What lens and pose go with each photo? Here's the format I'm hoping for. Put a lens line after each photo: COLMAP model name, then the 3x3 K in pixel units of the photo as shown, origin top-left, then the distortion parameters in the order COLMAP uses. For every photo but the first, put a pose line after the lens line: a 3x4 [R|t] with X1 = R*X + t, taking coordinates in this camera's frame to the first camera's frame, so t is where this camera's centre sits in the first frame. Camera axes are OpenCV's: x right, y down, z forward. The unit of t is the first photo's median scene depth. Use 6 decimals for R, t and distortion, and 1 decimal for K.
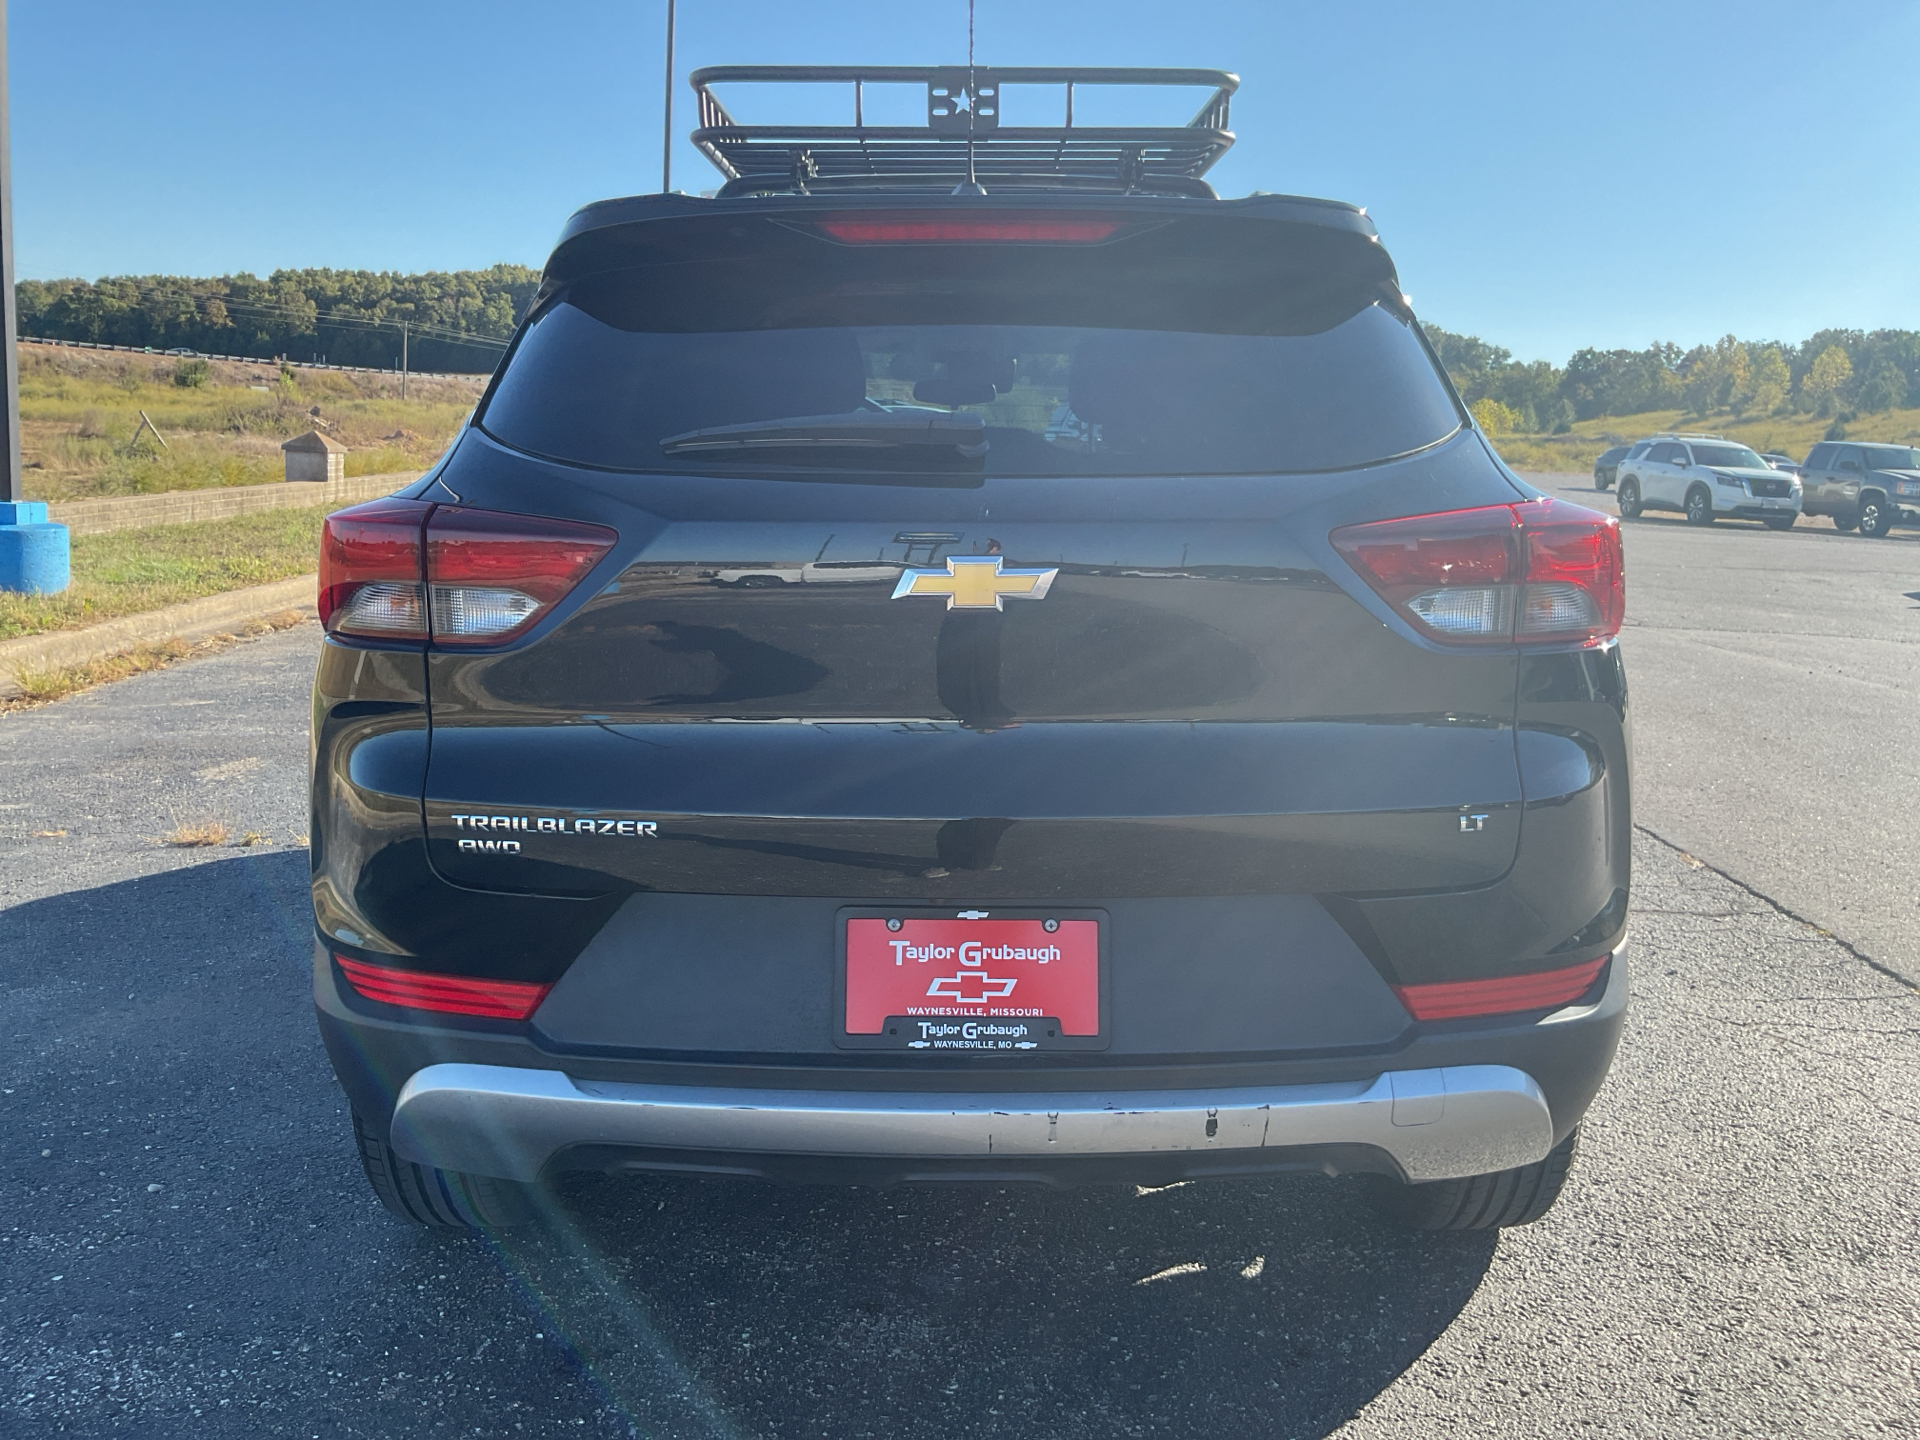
lens RADIAL K [[1619.8, 0, 951.8], [0, 1619.8, 718.7], [0, 0, 1]] dist [0.092728, -0.231676]
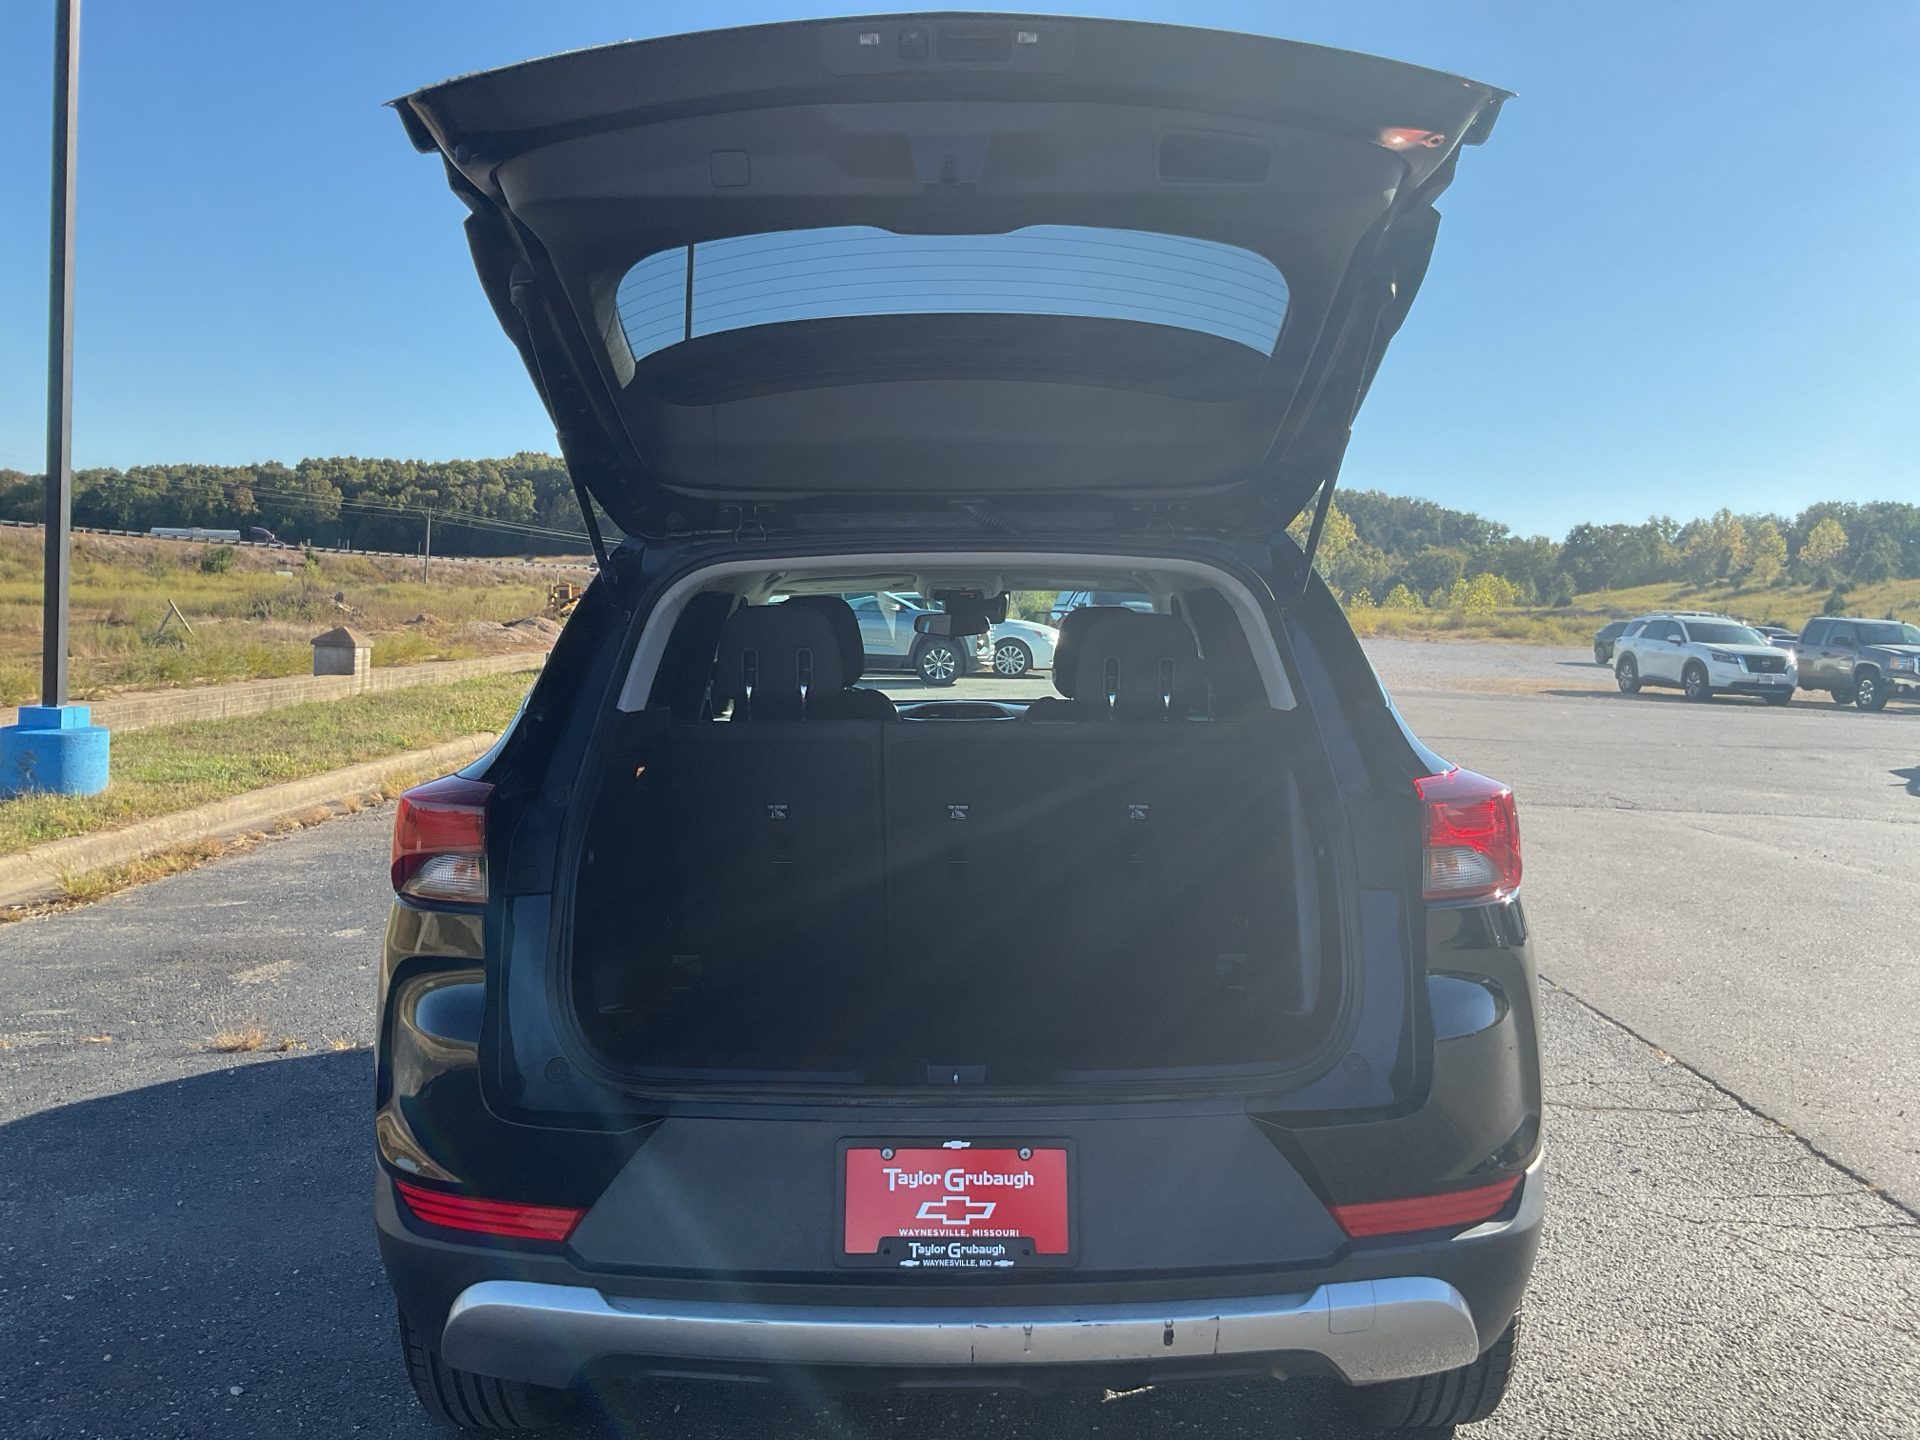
lens RADIAL K [[1624.0, 0, 951.8], [0, 1624.0, 719.7], [0, 0, 1]] dist [0.058192, -0.147796]
pose [[0.999945, -0.007855, -0.006969, 0.008287], [0.007083, 0.994487, -0.104623, -0.023336], [0.007752, 0.104567, 0.994488, -0.069452]]
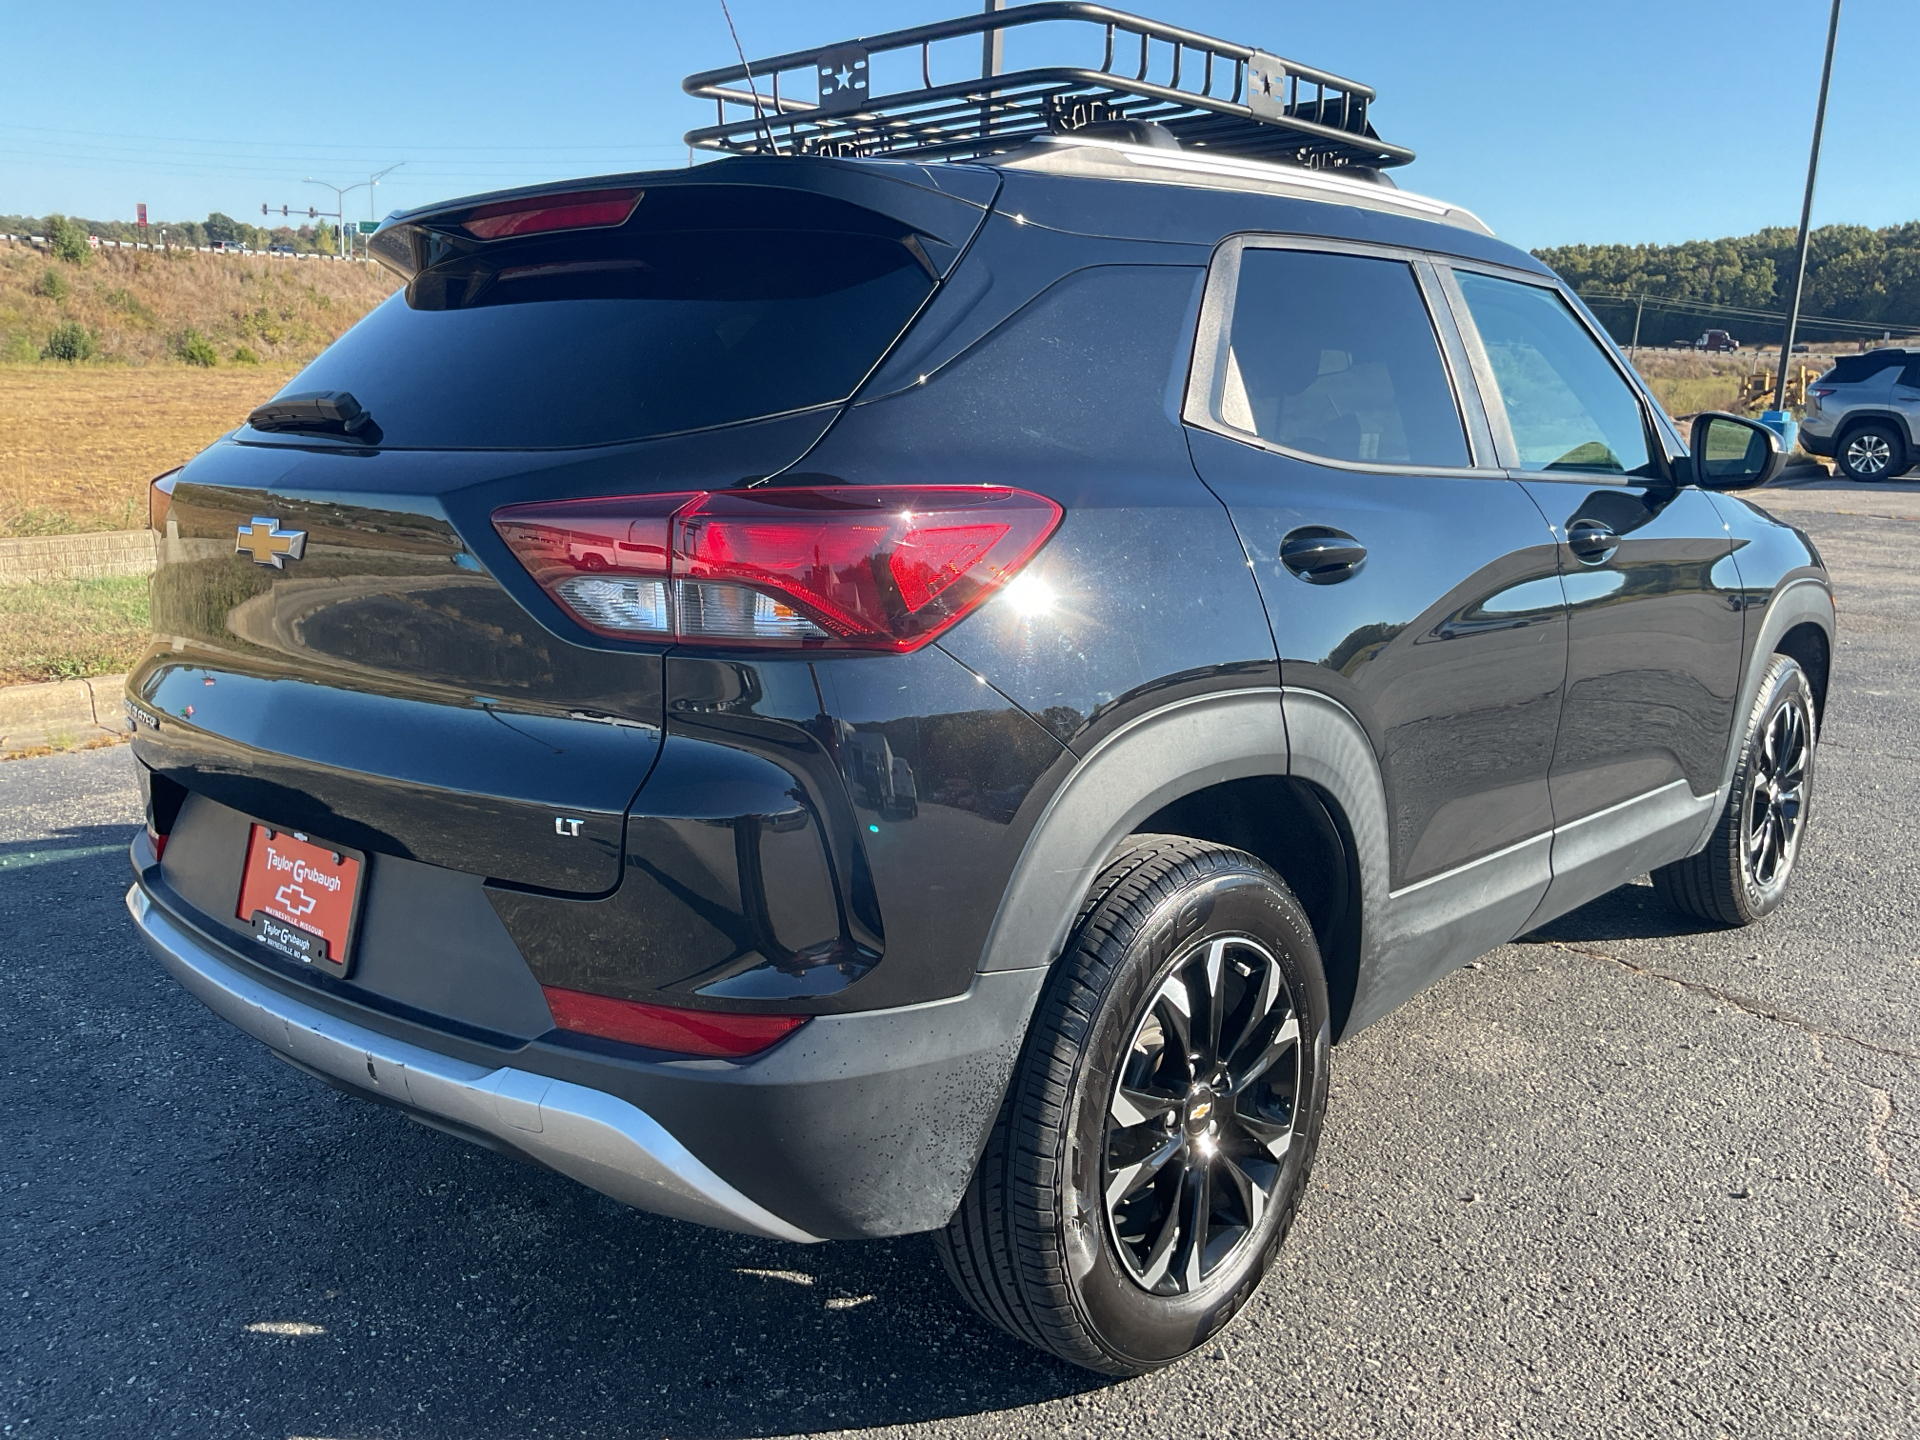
lens RADIAL K [[1636.5, 0, 953.1], [0, 1636.5, 723.7], [0, 0, 1]] dist [-0.014834, -0.000365]
pose [[0.747620, 0.120396, -0.653123, 0.453270], [-0.109474, 0.992319, 0.057610, -0.030483], [0.655042, 0.028429, 0.755058, 0.181027]]
